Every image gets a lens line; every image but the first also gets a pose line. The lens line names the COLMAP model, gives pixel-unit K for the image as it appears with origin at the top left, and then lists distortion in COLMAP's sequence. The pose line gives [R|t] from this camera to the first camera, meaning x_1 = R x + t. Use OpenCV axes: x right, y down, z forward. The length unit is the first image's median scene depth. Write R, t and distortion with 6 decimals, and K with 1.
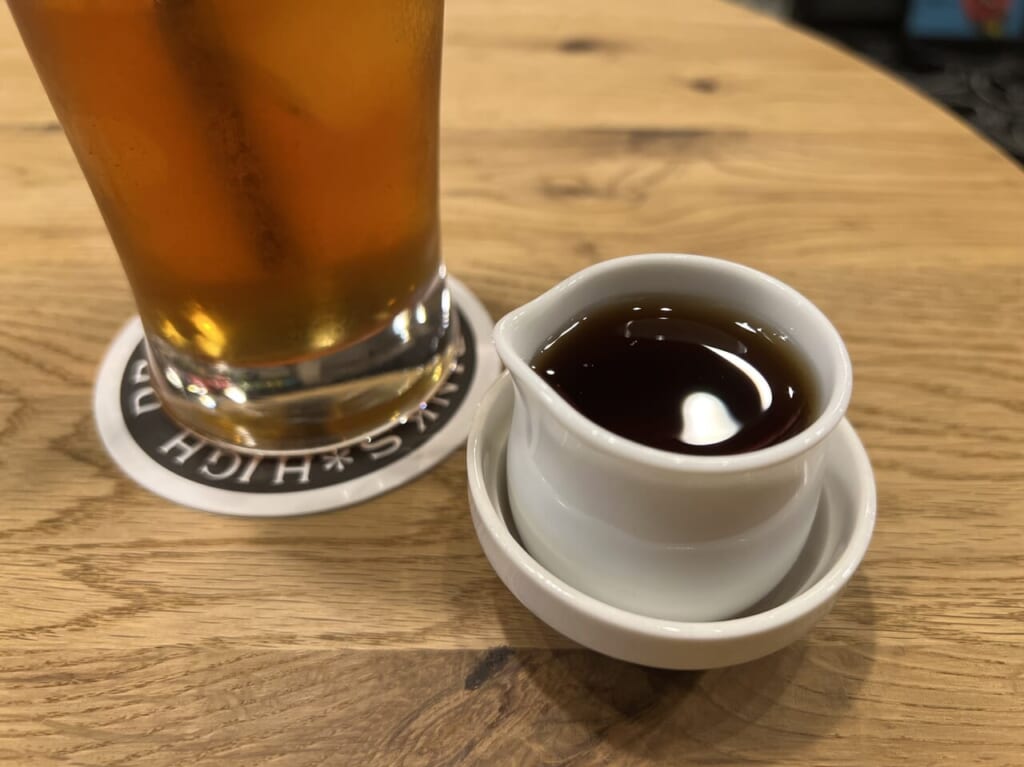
lens RADIAL K [[772.6, 0, 512.0], [0, 772.6, 383.5], [0, 0, 1]] dist [-0.011981, -0.003903]
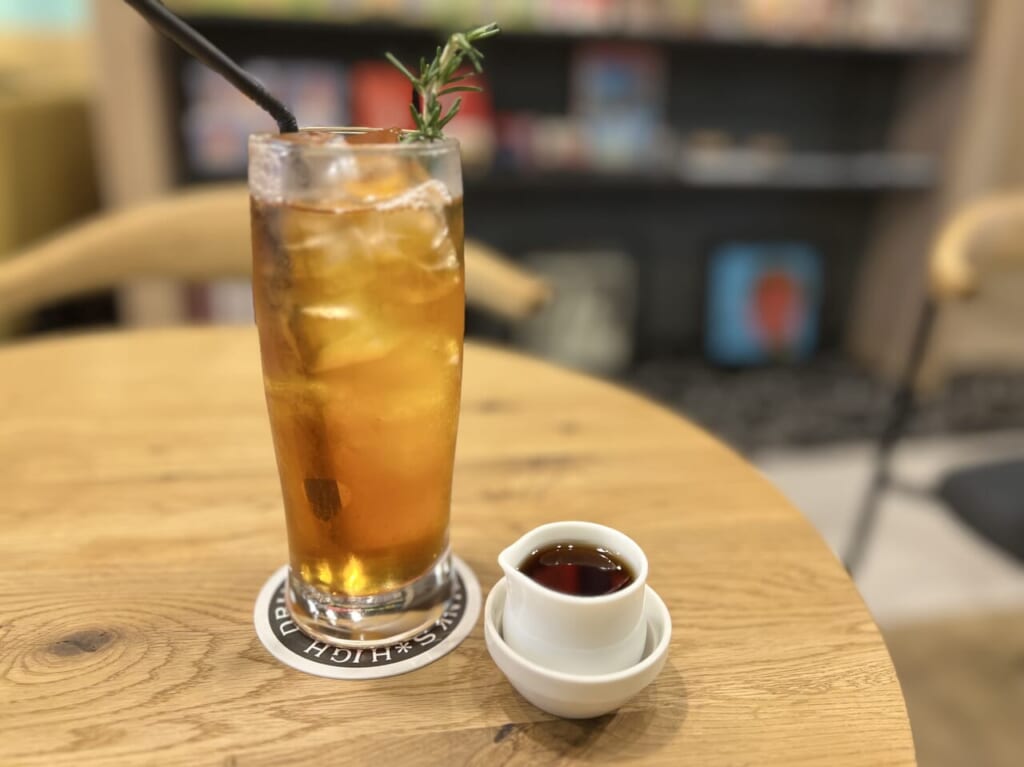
lens RADIAL K [[772.6, 0, 512.0], [0, 772.6, 383.5], [0, 0, 1]] dist [-0.011981, -0.003903]
pose [[0.986028, -0.041027, 0.161448, -0.269437], [0.098756, 0.924482, -0.368214, 0.244537], [-0.134149, 0.379013, 0.915616, -1.076735]]
